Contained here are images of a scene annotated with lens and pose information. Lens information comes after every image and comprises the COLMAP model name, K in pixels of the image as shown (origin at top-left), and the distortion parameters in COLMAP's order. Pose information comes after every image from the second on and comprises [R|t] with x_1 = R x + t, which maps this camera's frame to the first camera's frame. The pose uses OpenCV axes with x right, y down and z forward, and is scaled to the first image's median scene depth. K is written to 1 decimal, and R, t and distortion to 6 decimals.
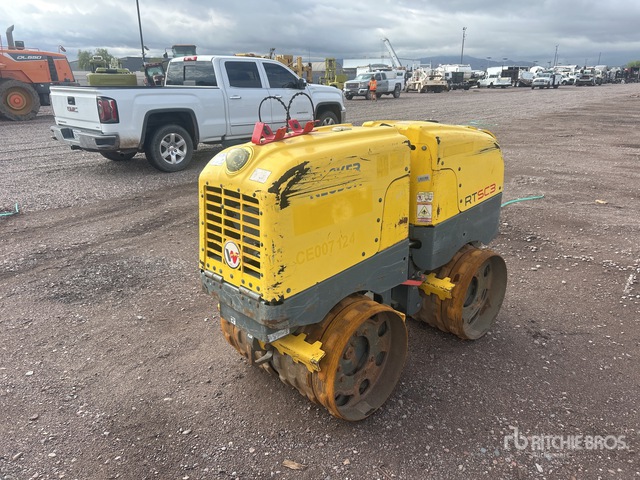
lens RADIAL K [[509.8, 0, 320.0], [0, 509.8, 240.0], [0, 0, 1]] dist [0.056834, -0.001092]
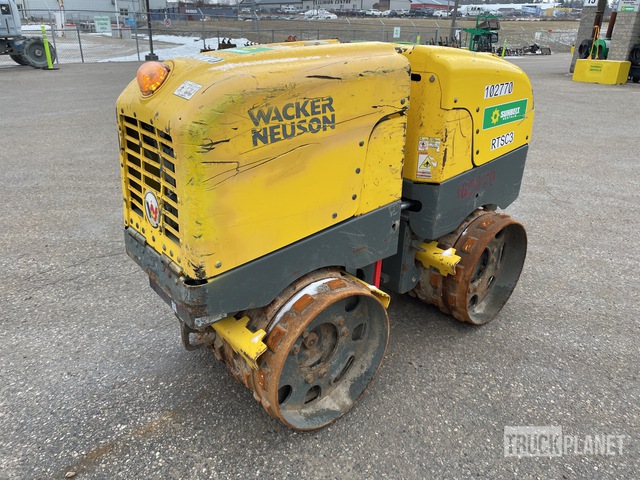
lens RADIAL K [[509.8, 0, 320.0], [0, 509.8, 240.0], [0, 0, 1]] dist [0.056834, -0.001092]
pose [[0.996611, 0.060391, -0.055852, 0.113680], [-0.053725, 0.992028, 0.113988, -0.025838], [0.062291, -0.110601, 0.991911, 0.253558]]
